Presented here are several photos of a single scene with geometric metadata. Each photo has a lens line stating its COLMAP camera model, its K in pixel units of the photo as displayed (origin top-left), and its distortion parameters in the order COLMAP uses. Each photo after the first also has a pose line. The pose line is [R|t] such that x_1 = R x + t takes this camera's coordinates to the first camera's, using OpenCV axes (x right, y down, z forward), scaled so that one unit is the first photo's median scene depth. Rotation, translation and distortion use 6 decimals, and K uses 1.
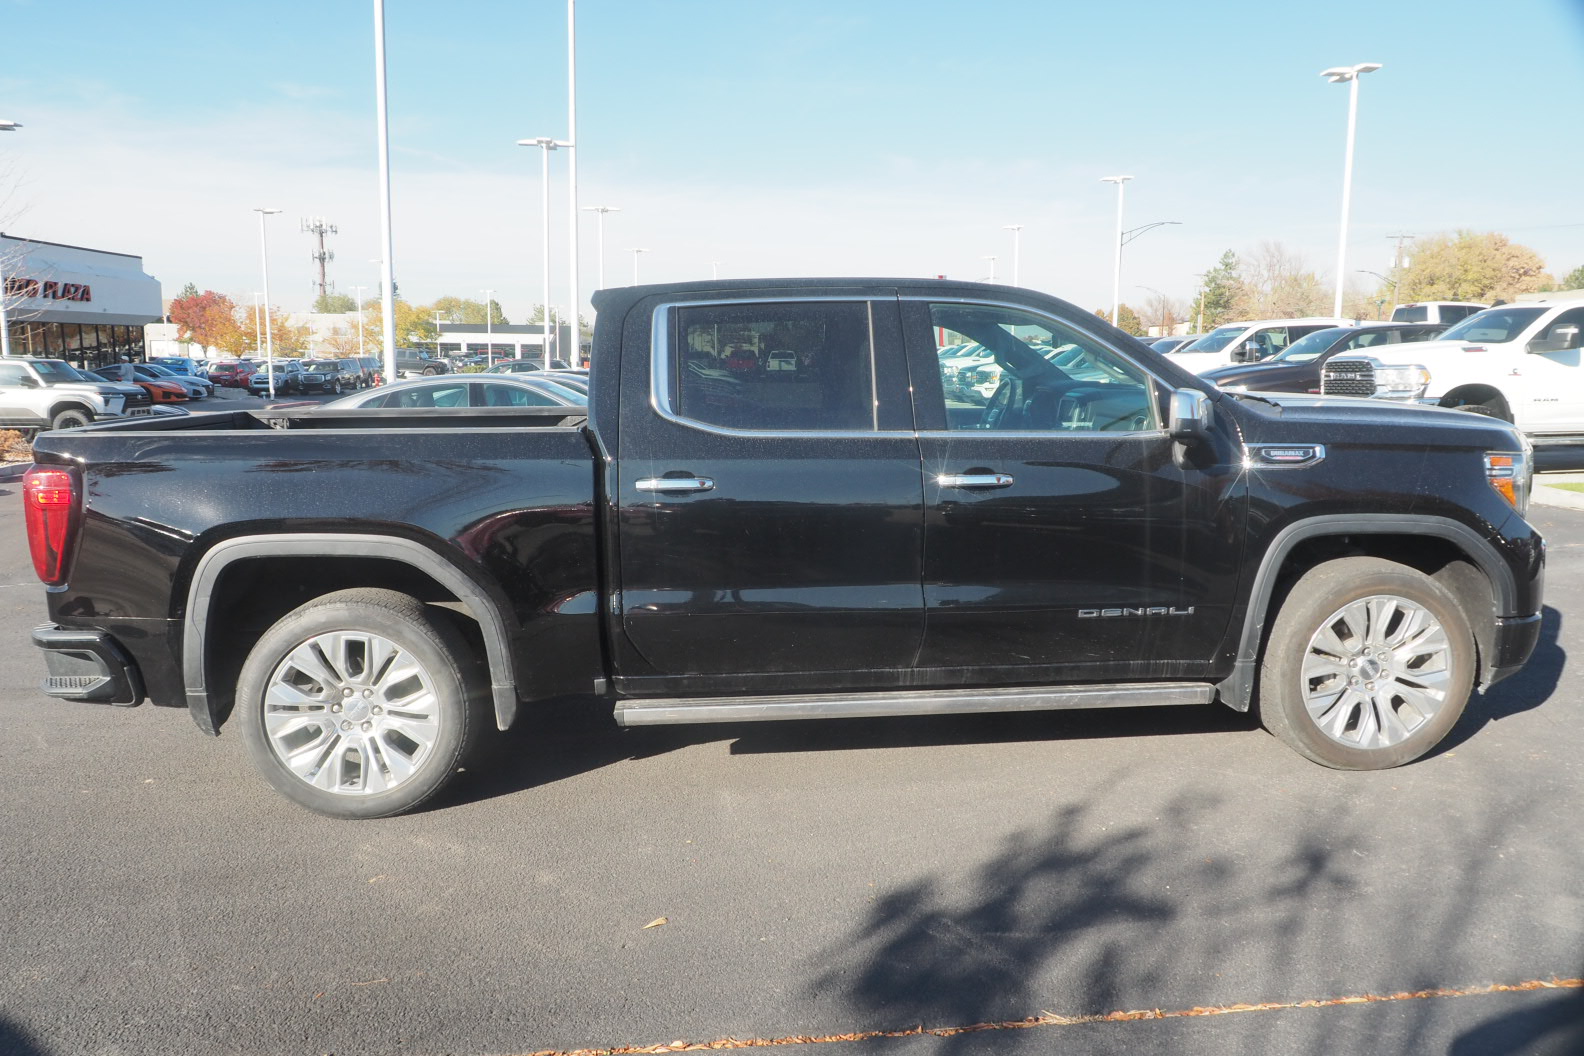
lens RADIAL K [[1129.8, 0, 792.0], [0, 1129.8, 528.0], [0, 0, 1]] dist [-0.015257, -0.001750]
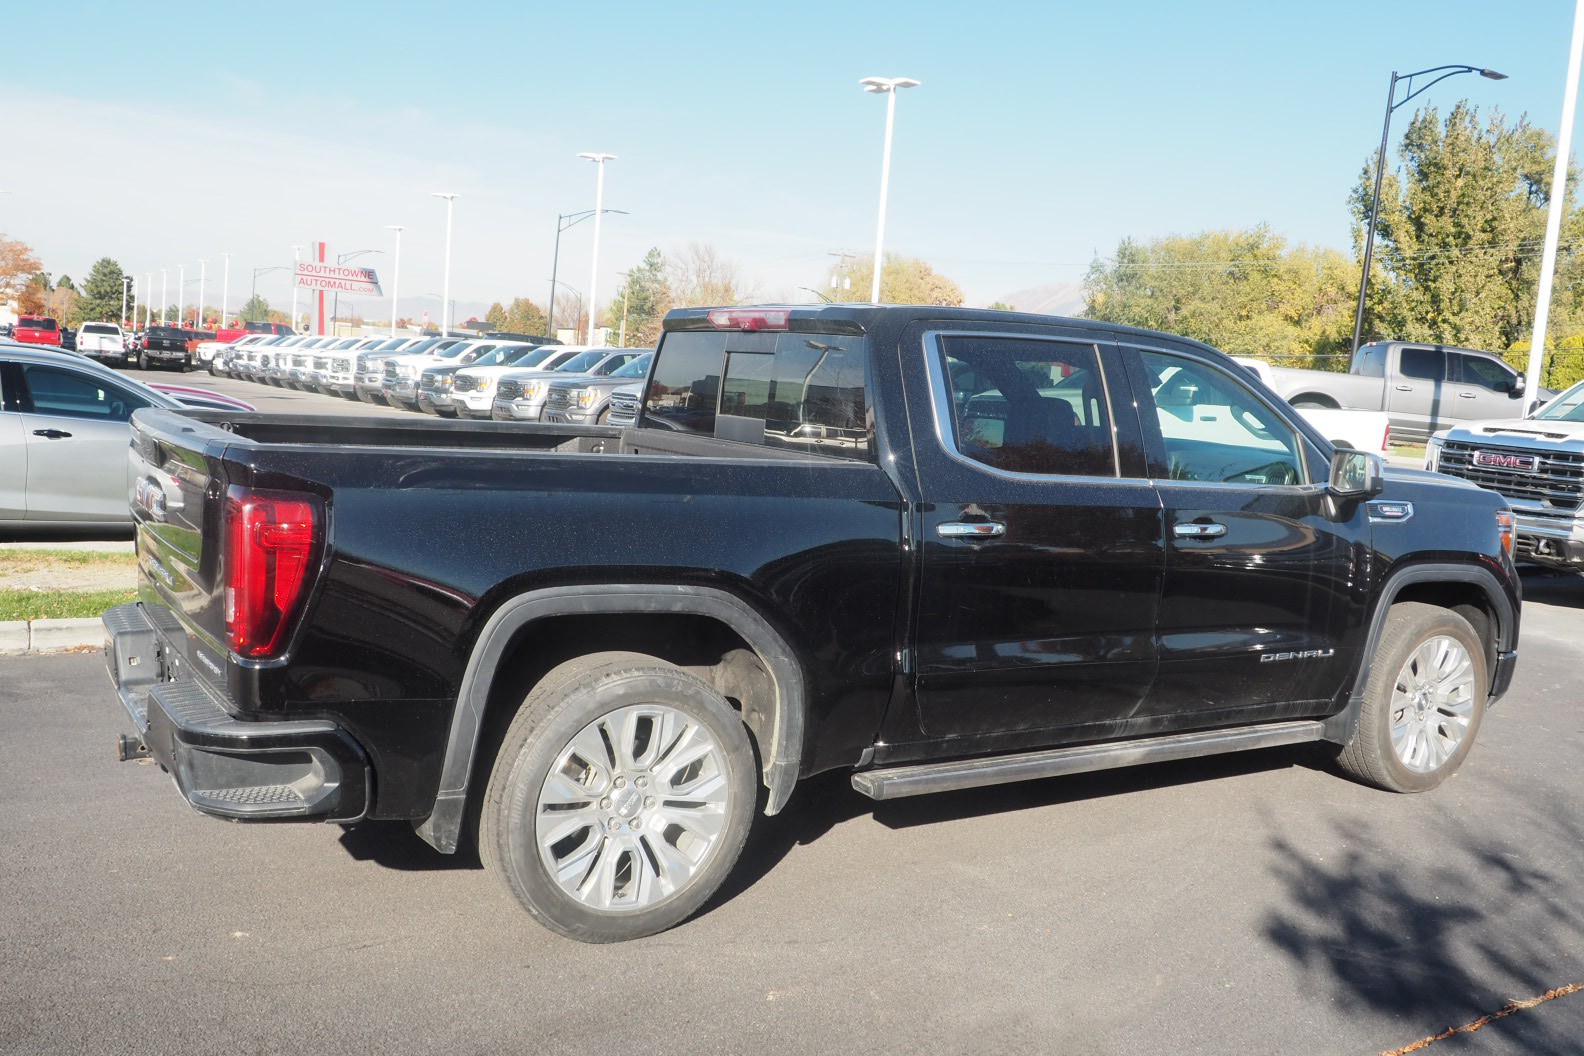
lens RADIAL K [[1428.6, 0, 792.0], [0, 1428.6, 528.0], [0, 0, 1]] dist [-0.011989, -0.006090]
pose [[0.877411, 0.016542, 0.479454, -0.759850], [-0.001846, 0.999514, -0.031107, -0.002938], [-0.479736, 0.026408, 0.877016, 0.045893]]
